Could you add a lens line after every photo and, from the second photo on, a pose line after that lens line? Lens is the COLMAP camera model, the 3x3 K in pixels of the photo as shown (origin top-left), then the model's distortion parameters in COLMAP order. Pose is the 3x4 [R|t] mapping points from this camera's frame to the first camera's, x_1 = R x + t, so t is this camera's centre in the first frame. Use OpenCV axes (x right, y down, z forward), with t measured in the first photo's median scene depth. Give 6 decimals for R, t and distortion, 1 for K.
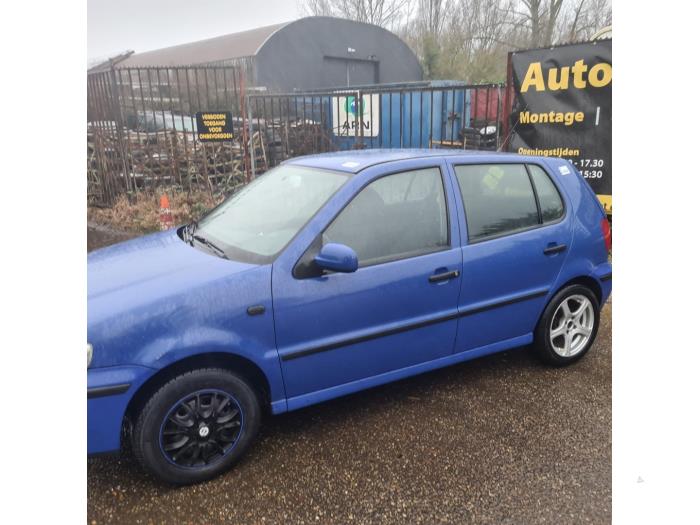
lens RADIAL K [[522.1, 0, 353.0], [0, 522.1, 259.4], [0, 0, 1]] dist [0.058265, -0.052331]
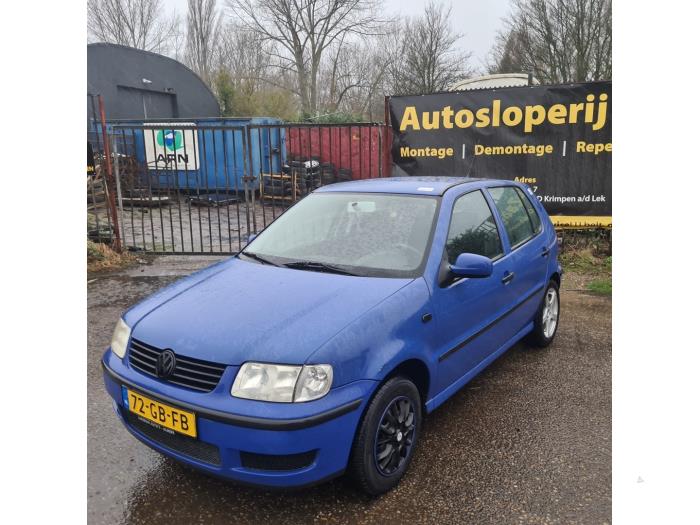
lens RADIAL K [[522.1, 0, 352.4], [0, 522.1, 263.5], [0, 0, 1]] dist [0.058265, -0.052331]
pose [[0.903098, -0.083294, 0.421279, -0.294183], [0.107215, 0.993676, -0.033371, 0.001380], [-0.415836, 0.075305, 0.906317, 0.018720]]
